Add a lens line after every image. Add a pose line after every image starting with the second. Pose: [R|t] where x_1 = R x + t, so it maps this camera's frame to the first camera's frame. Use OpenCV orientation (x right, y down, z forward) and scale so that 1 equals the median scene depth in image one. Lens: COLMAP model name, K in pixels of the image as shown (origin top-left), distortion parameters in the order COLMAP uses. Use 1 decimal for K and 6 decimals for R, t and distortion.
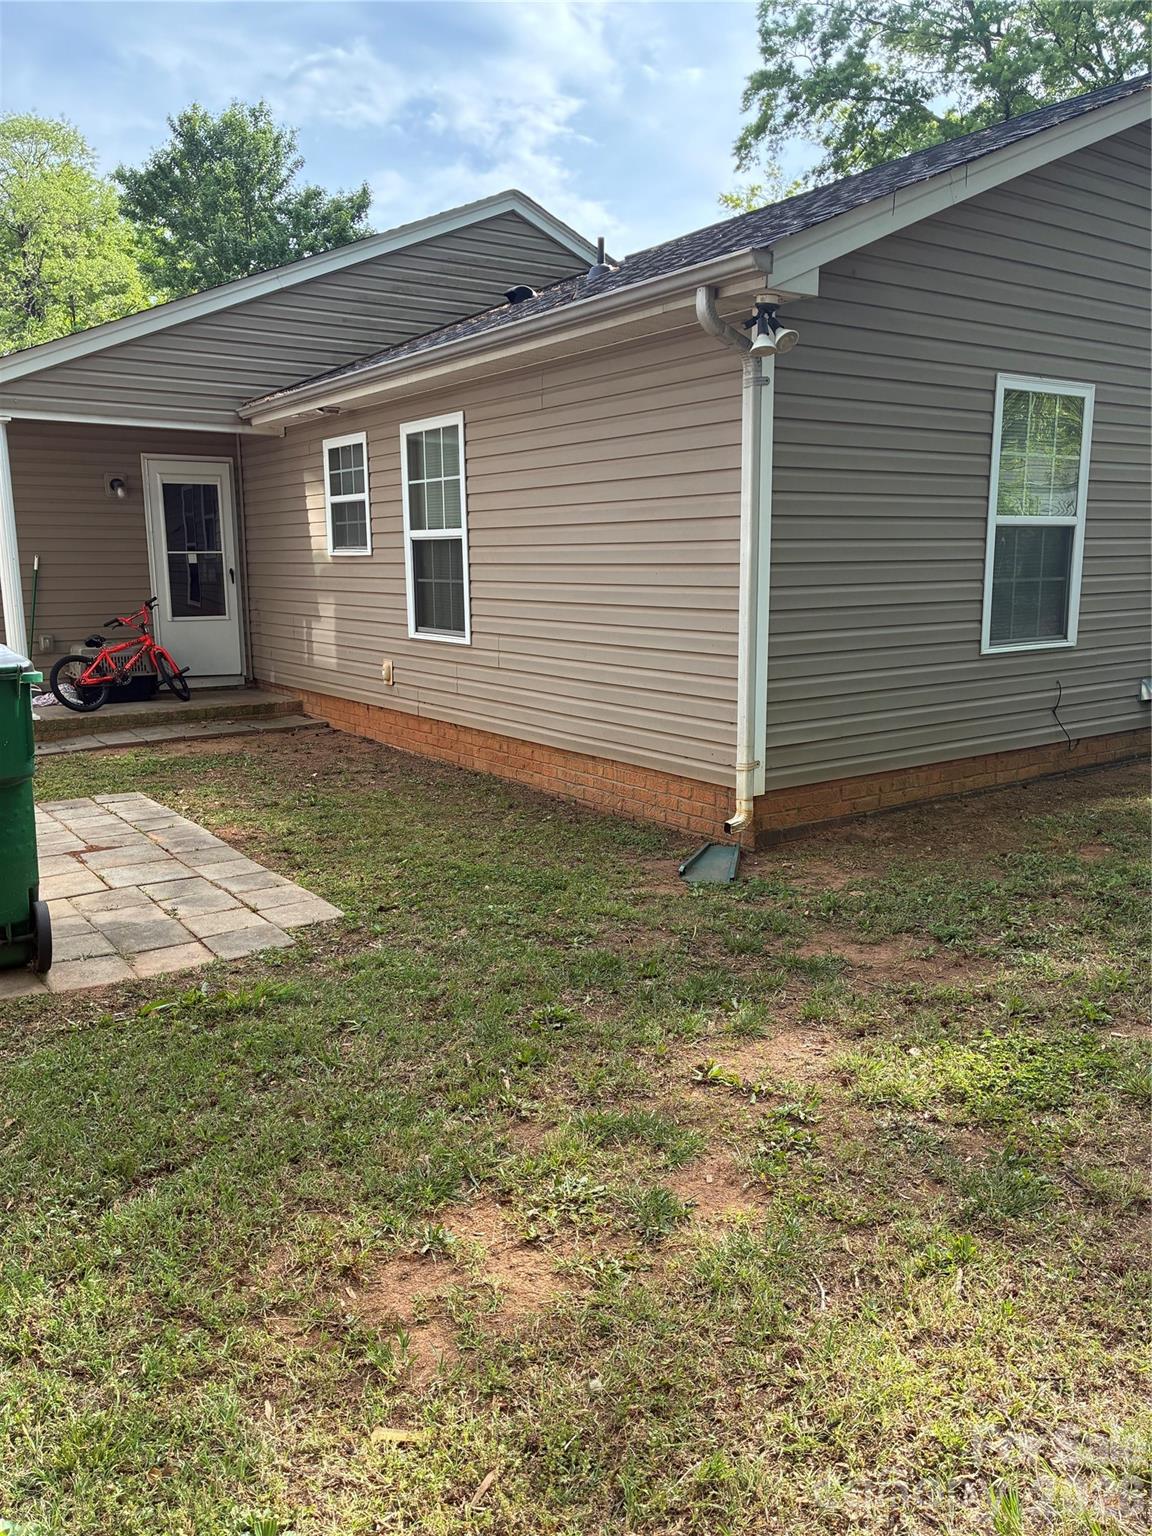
lens RADIAL K [[1150.9, 0, 576.0], [0, 1150.9, 768.0], [0, 0, 1]] dist [0.023384, -0.001593]
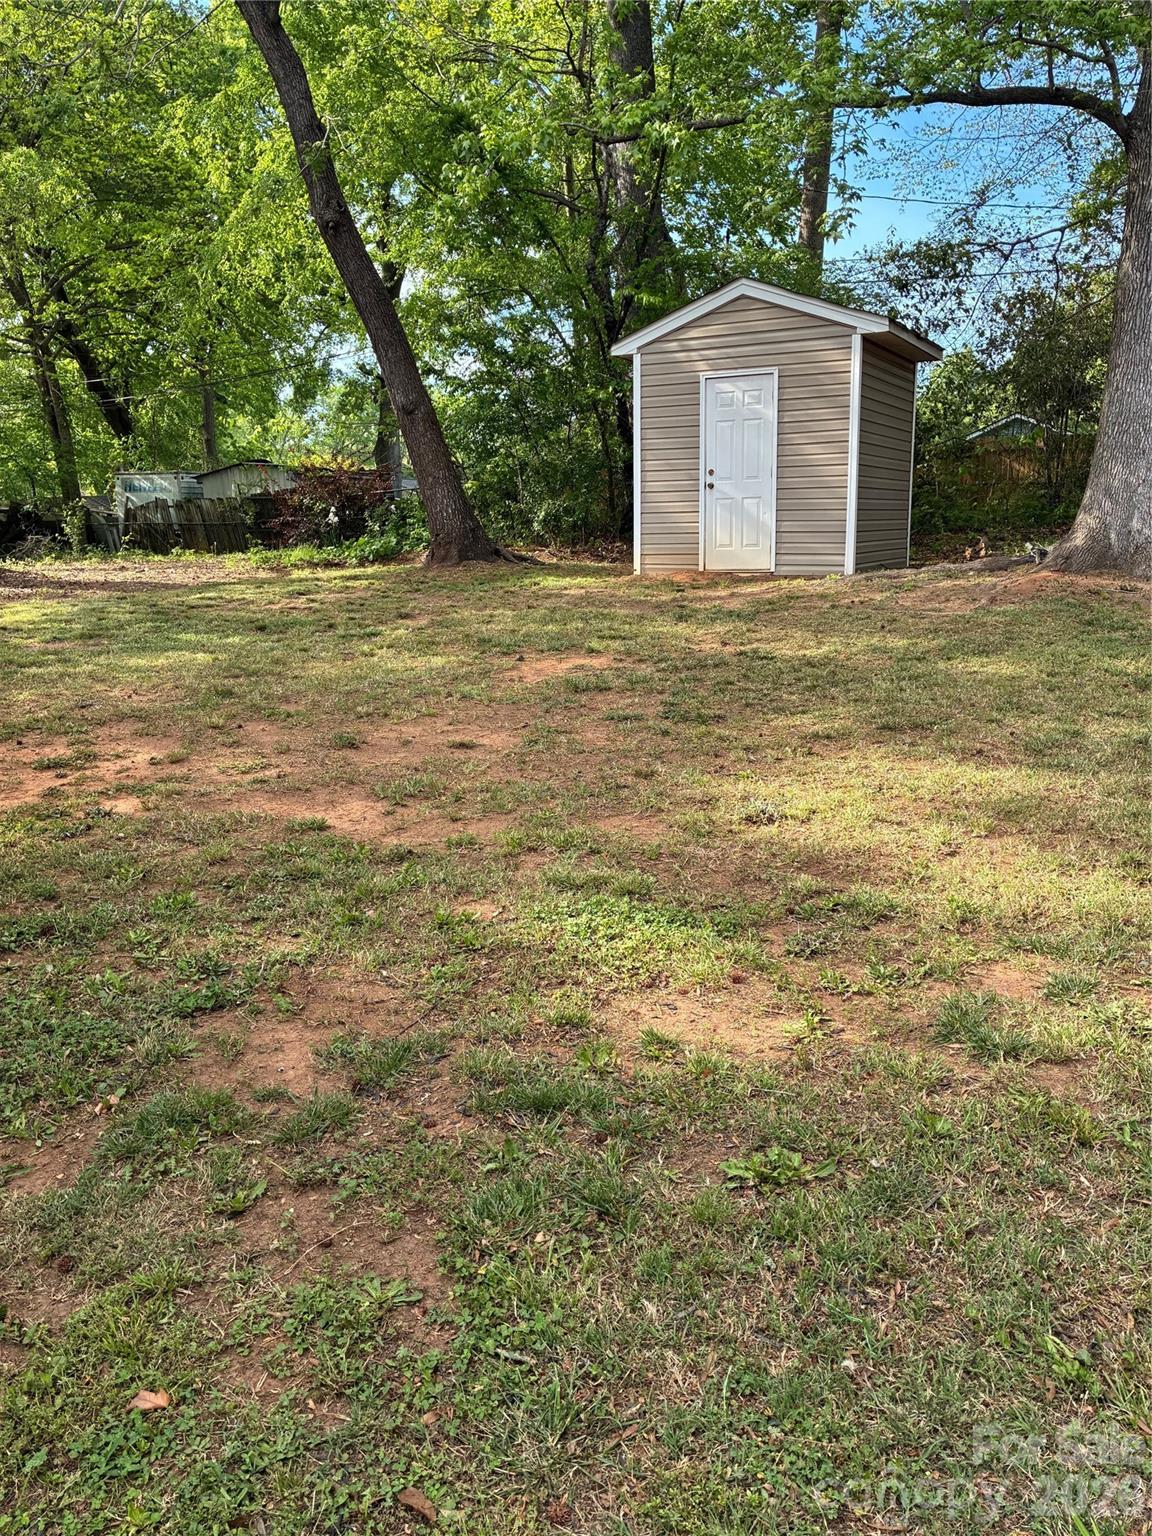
lens RADIAL K [[1150.9, 0, 576.0], [0, 1150.9, 768.0], [0, 0, 1]] dist [0.023384, -0.001593]
pose [[-0.452863, -0.169465, 0.875327, -0.328119], [0.179006, 0.944497, 0.275468, -0.126578], [-0.873426, 0.281438, -0.397392, 0.878394]]
